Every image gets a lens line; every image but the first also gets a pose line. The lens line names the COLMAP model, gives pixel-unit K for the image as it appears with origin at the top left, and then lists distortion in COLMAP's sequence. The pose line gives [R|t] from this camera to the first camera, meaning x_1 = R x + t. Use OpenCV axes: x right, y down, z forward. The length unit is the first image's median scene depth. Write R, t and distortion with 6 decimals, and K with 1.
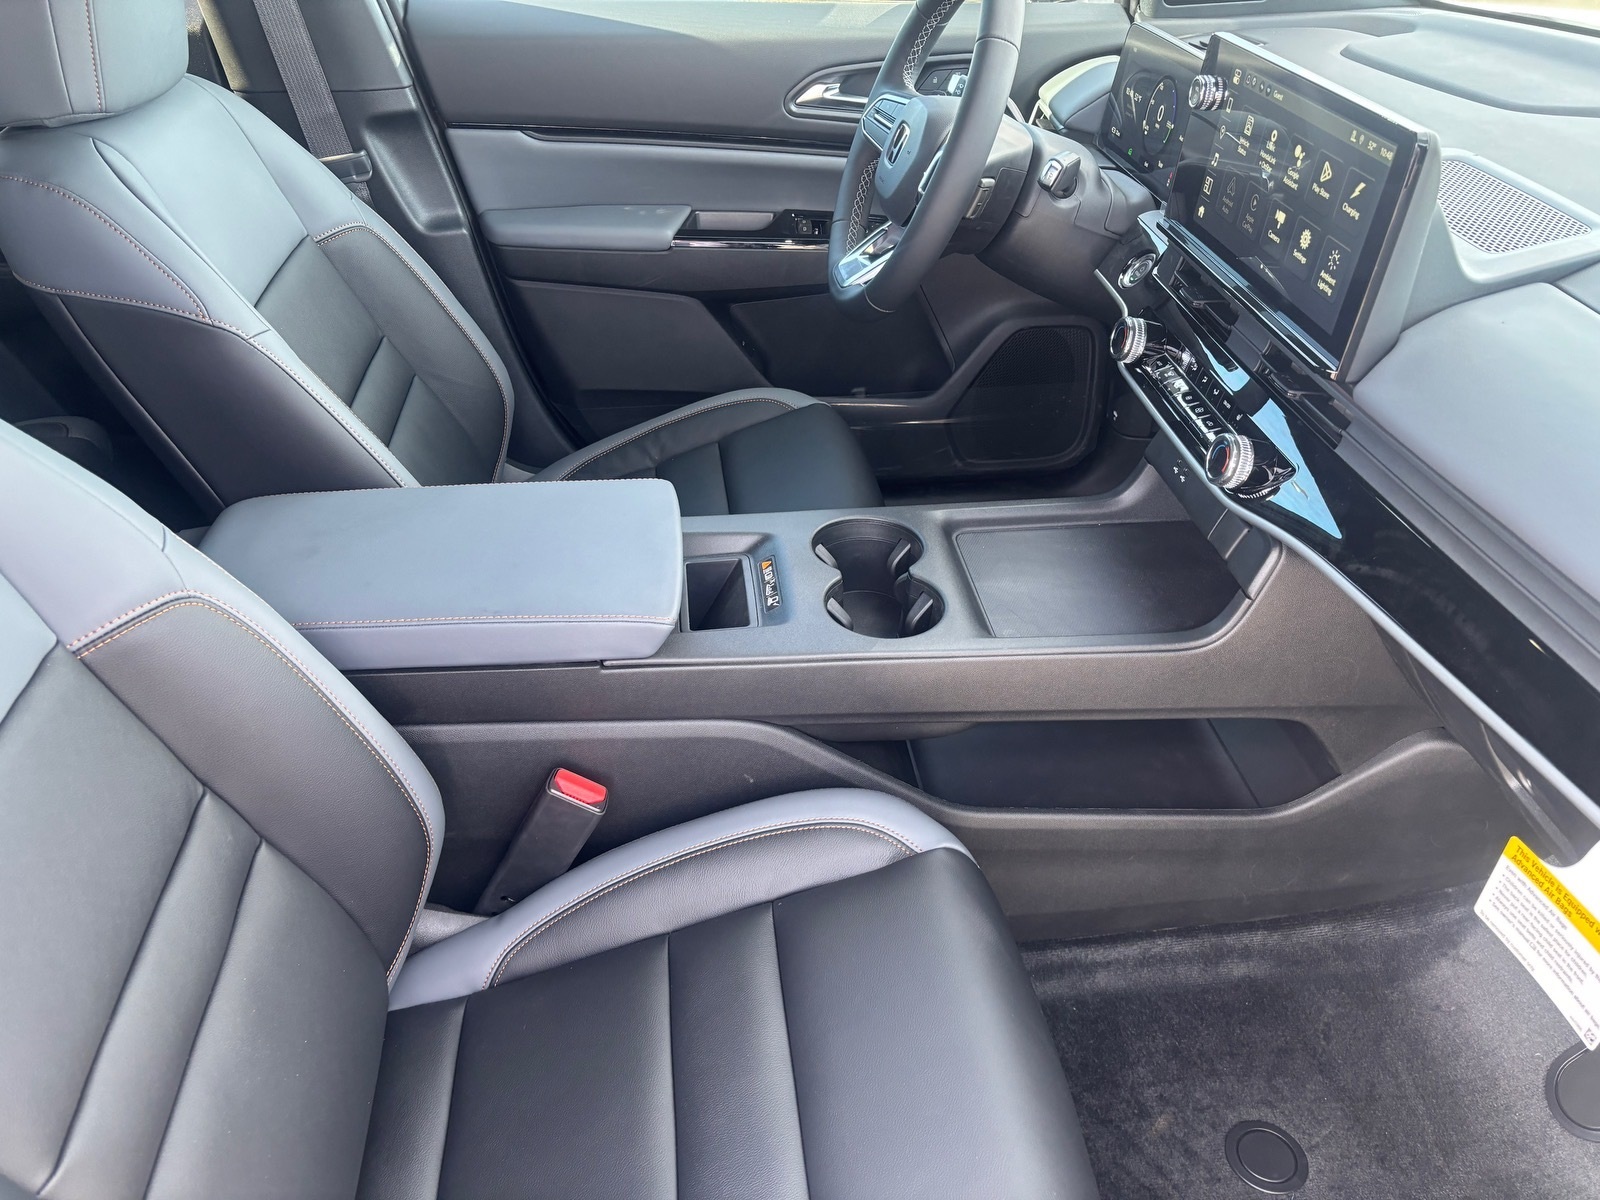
lens RADIAL K [[1228.0, 0, 806.0], [0, 1228.0, 609.7], [0, 0, 1]] dist [0.031074, -0.035275]
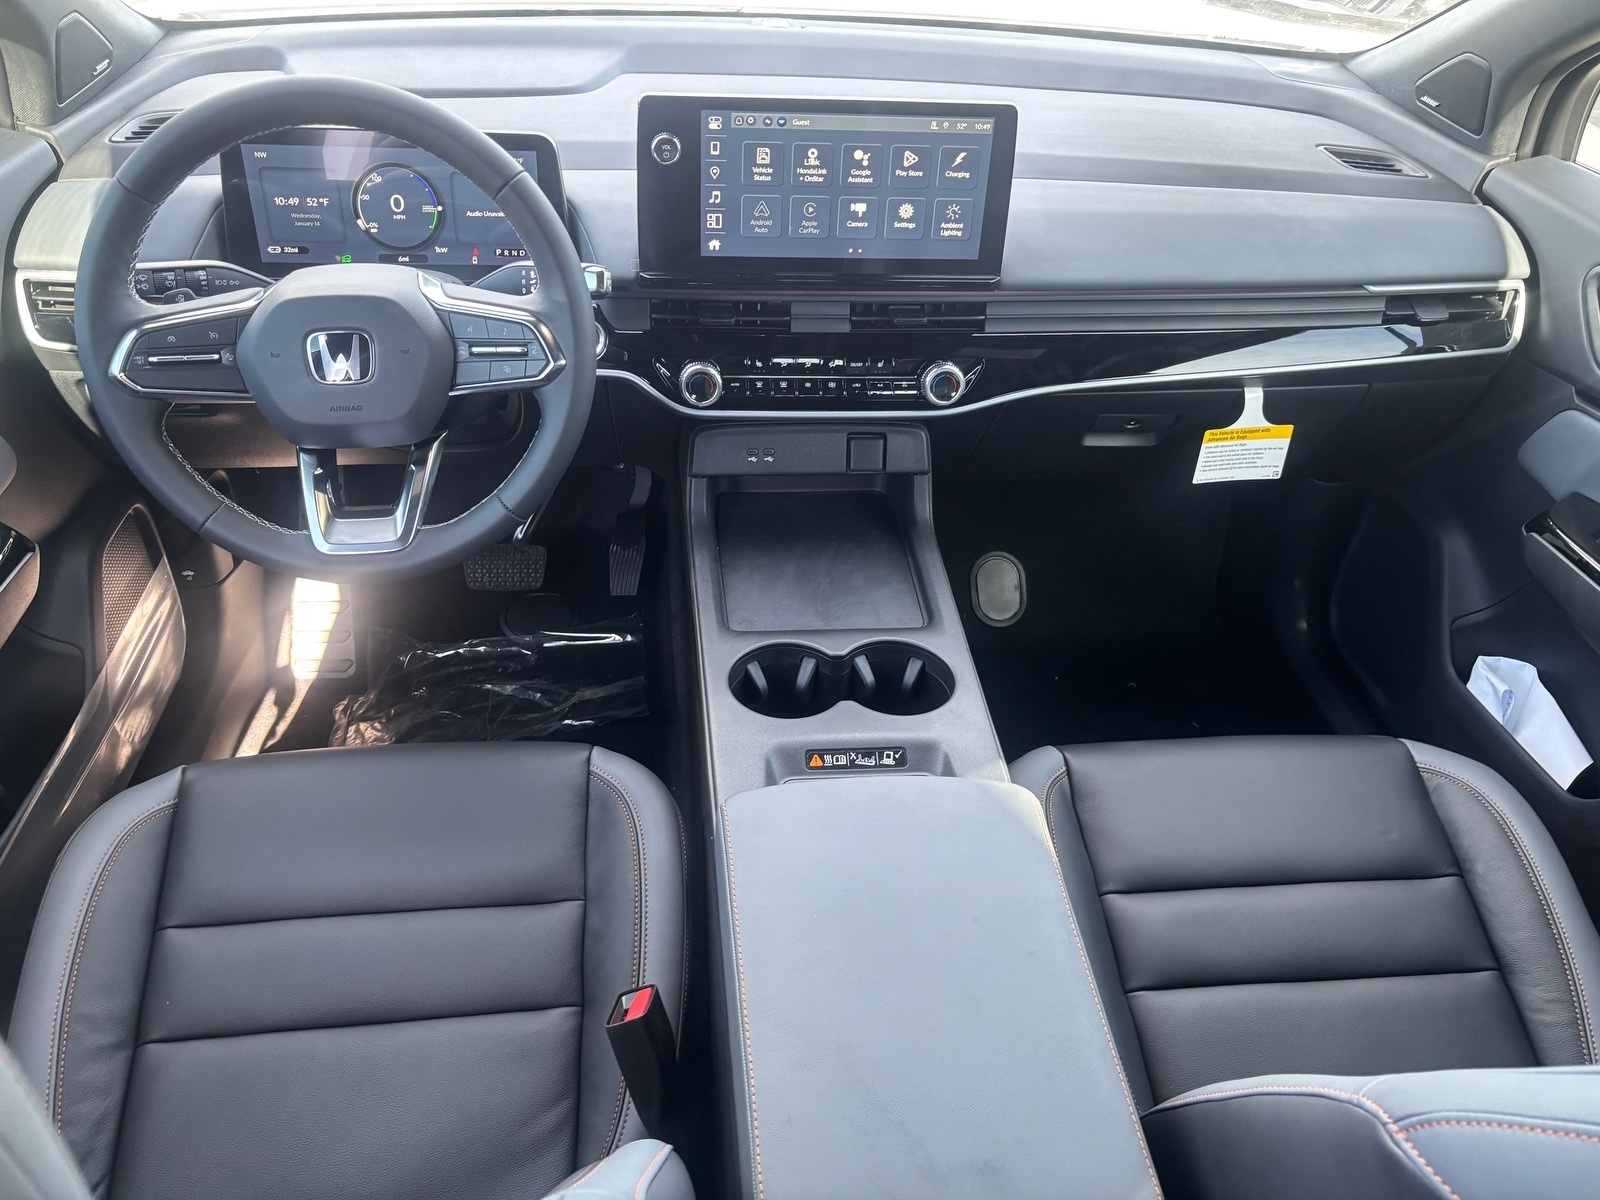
lens RADIAL K [[1228.0, 0, 796.7], [0, 1228.0, 589.8], [0, 0, 1]] dist [0.031074, -0.035275]
pose [[0.017657, -0.594689, 0.803762, -0.678061], [0.531130, 0.686663, 0.496382, -0.575260], [-0.847106, 0.418137, 0.327982, 0.669687]]
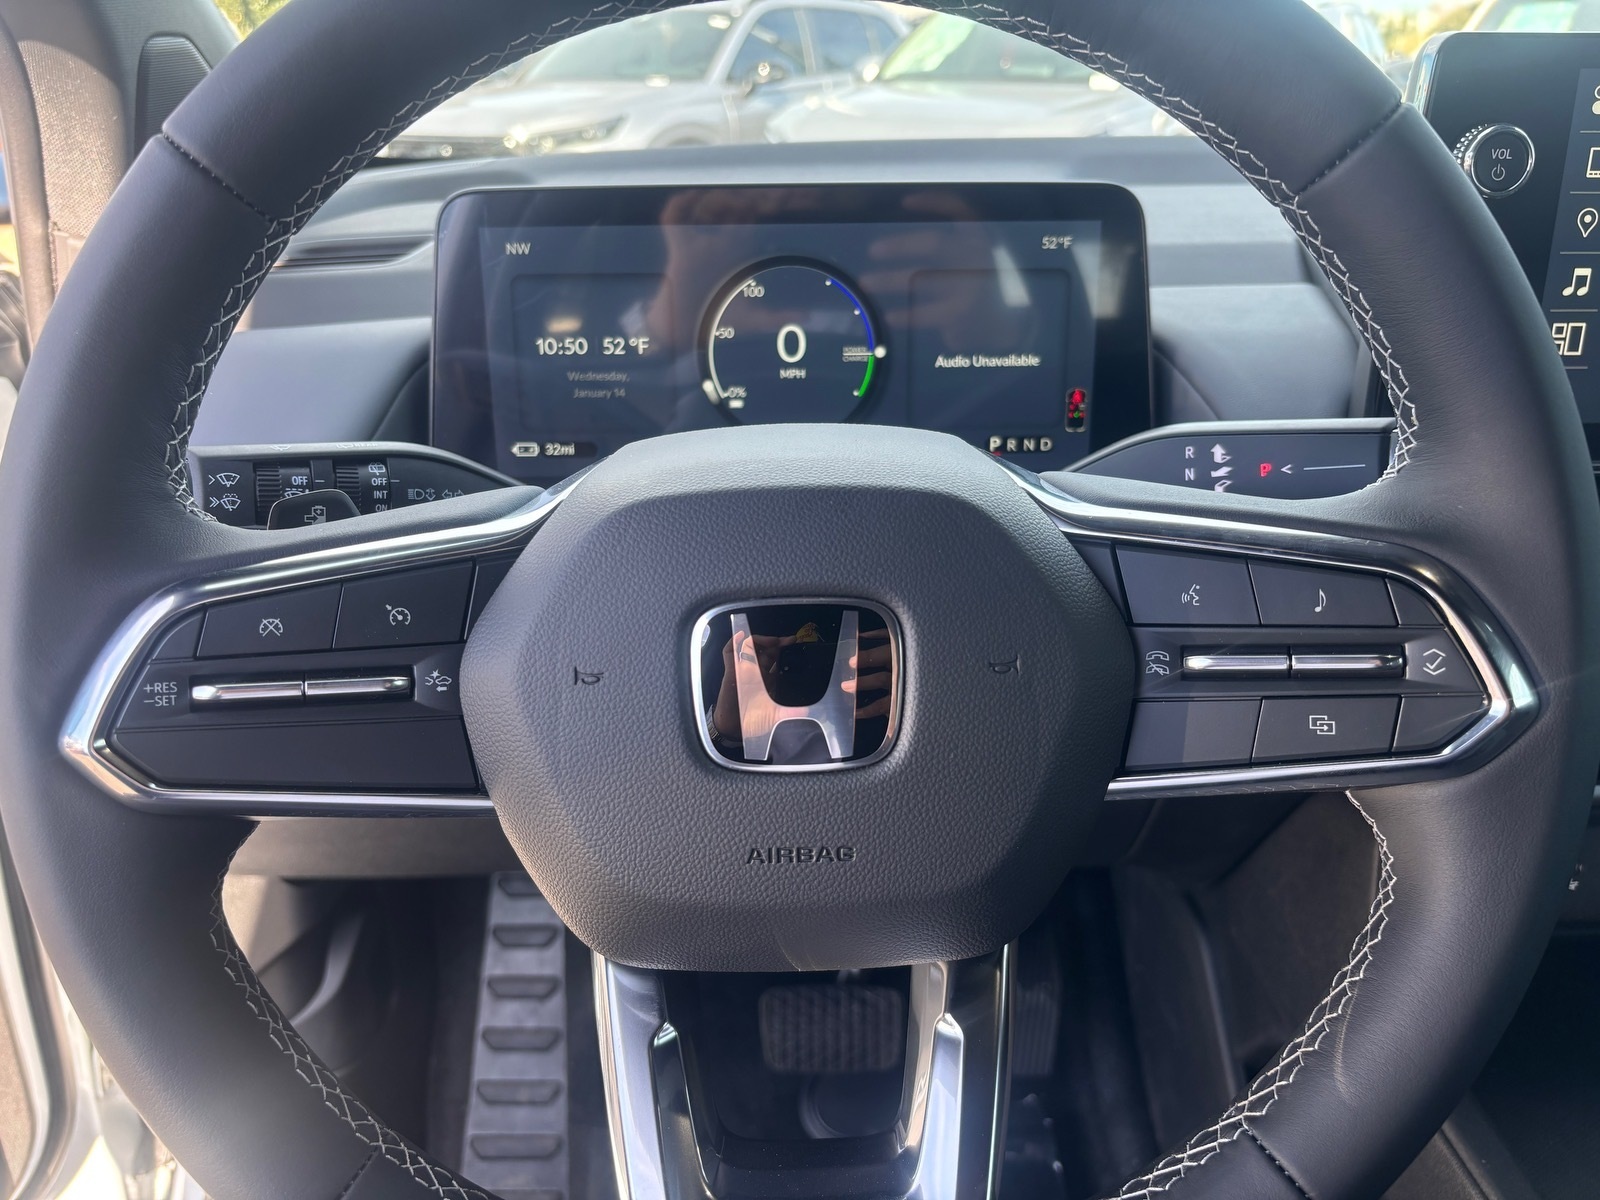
lens RADIAL K [[1228.0, 0, 792.6], [0, 1228.0, 608.5], [0, 0, 1]] dist [0.031074, -0.035275]
pose [[0.101709, -0.397817, 0.911810, -0.139325], [0.573503, 0.772373, 0.273009, -0.513317], [-0.812865, 0.495158, 0.306706, 1.058216]]
